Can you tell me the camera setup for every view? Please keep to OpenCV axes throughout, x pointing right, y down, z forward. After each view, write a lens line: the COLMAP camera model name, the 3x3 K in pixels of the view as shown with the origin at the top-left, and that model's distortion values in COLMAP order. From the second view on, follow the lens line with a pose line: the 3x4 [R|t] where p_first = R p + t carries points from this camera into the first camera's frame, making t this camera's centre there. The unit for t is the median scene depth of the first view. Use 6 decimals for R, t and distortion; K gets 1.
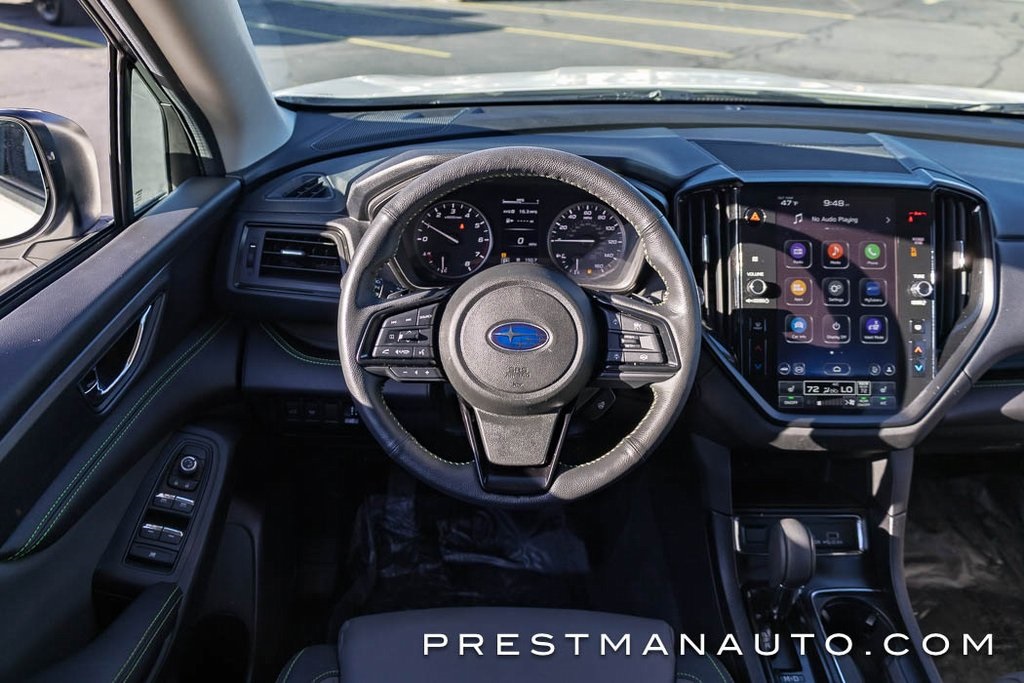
lens RADIAL K [[790.5, 0, 516.6], [0, 790.5, 337.2], [0, 0, 1]] dist [-0.012734, -0.003232]
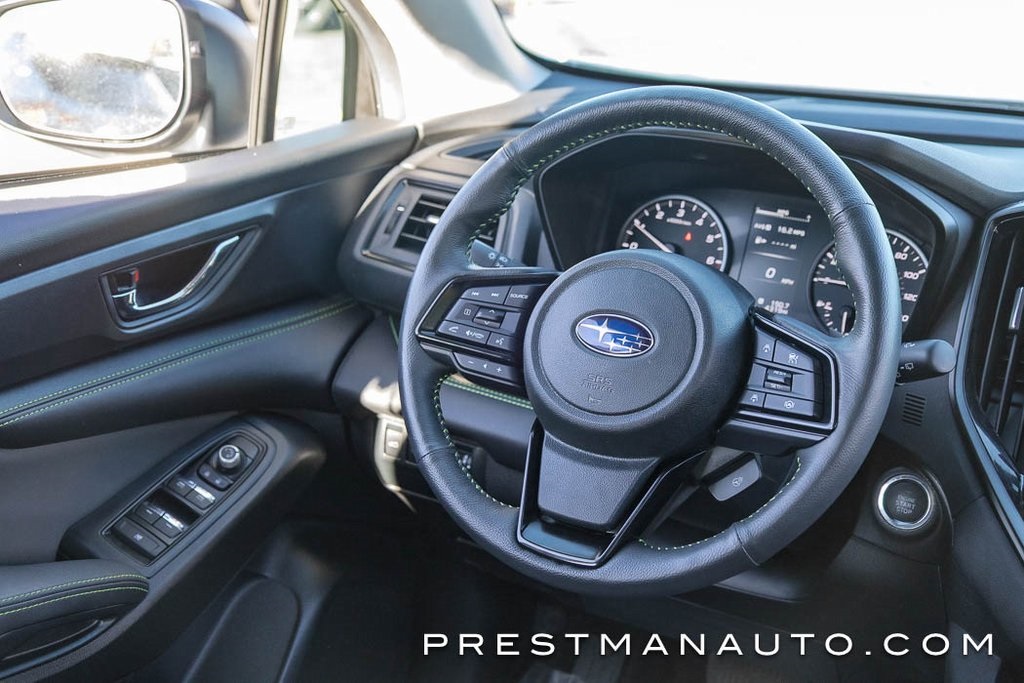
lens RADIAL K [[1427.1, 0, 512.4], [0, 1427.1, 338.2], [0, 0, 1]] dist [0.006649, 0.036689]
pose [[0.870354, 0.178111, -0.459087, 0.411877], [-0.267237, 0.953907, -0.136551, 0.162384], [0.413605, 0.241533, 0.877834, -0.109997]]
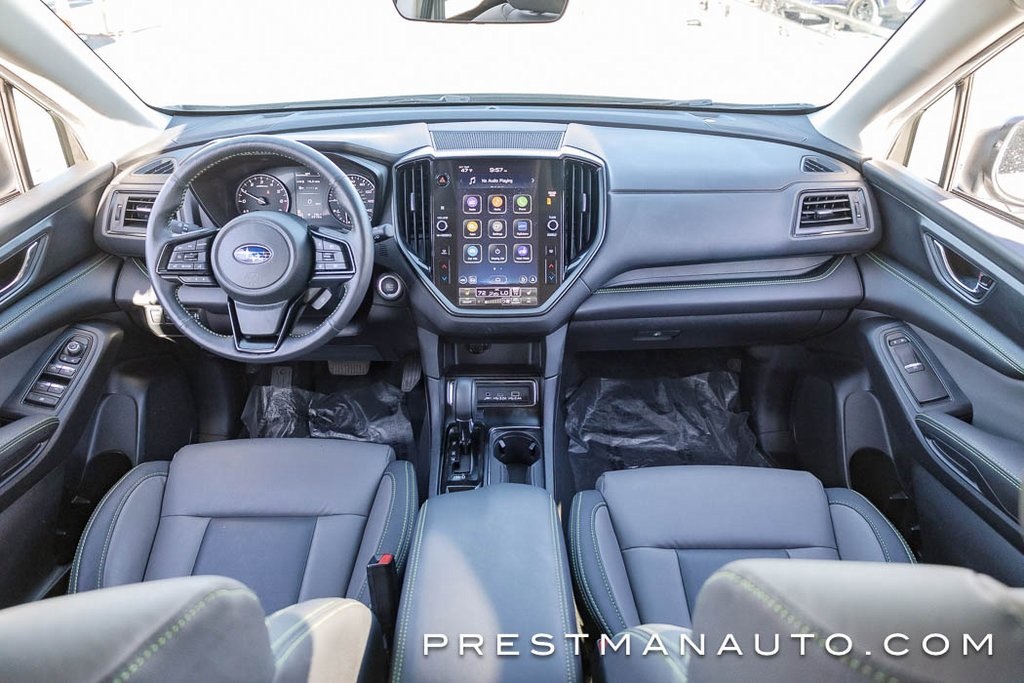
lens RADIAL K [[666.5, 0, 512.0], [0, 666.5, 341.5], [0, 0, 1]] dist [0.006346, 0.004705]
pose [[0.999771, -0.015696, -0.014579, 0.449408], [0.016299, 0.998975, 0.042220, 0.105796], [0.013901, -0.042448, 0.999002, -0.290828]]
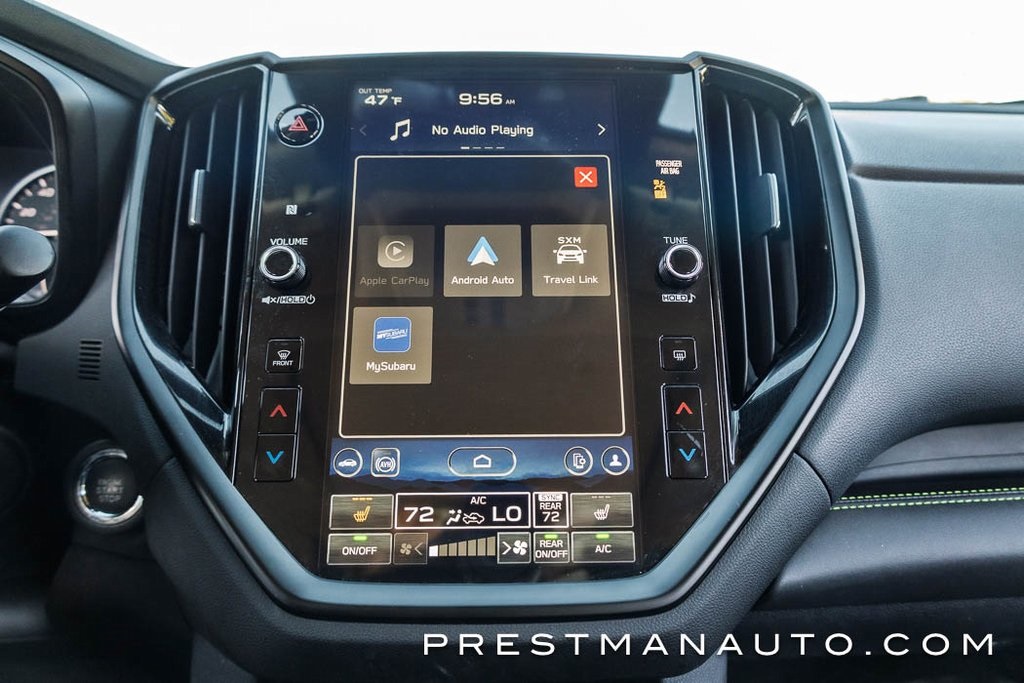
lens RADIAL K [[698.9, 0, 512.0], [0, 698.9, 341.5], [0, 0, 1]] dist [0.002483, 0.002722]
pose [[0.999761, -0.020299, -0.008105, 0.424614], [0.017883, 0.972869, -0.230665, 0.063132], [0.012567, 0.230465, 0.972999, 0.640908]]
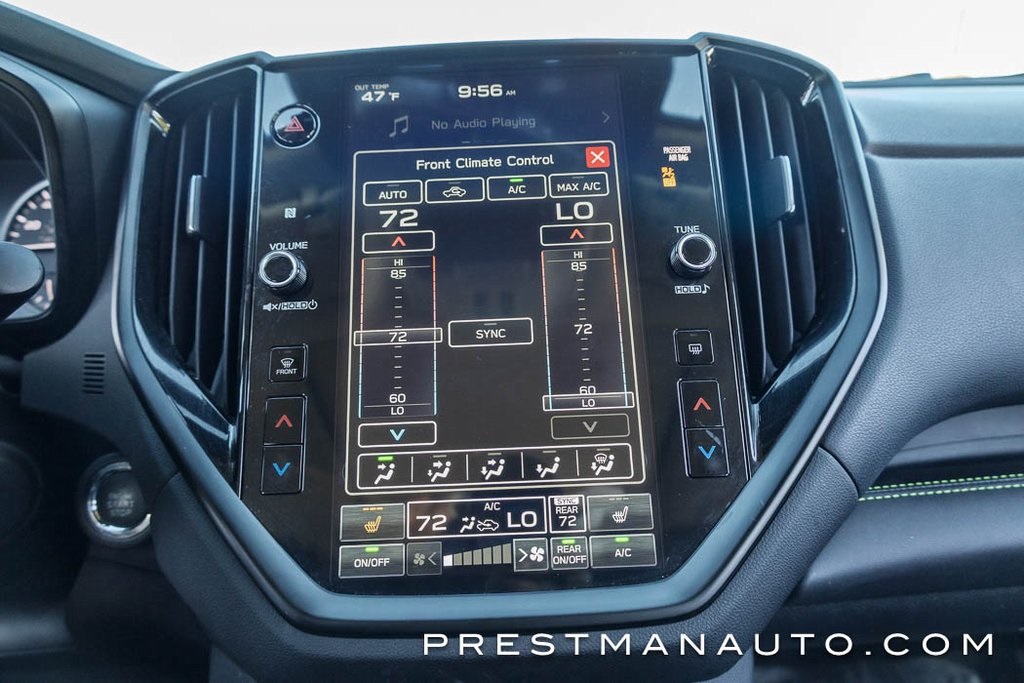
lens RADIAL K [[666.5, 0, 512.0], [0, 666.5, 341.5], [0, 0, 1]] dist [0.006346, 0.004705]
pose [[0.998109, -0.055697, -0.026008, 0.425819], [0.048878, 0.975685, -0.213659, 0.051060], [0.037276, 0.211984, 0.976562, 0.666801]]
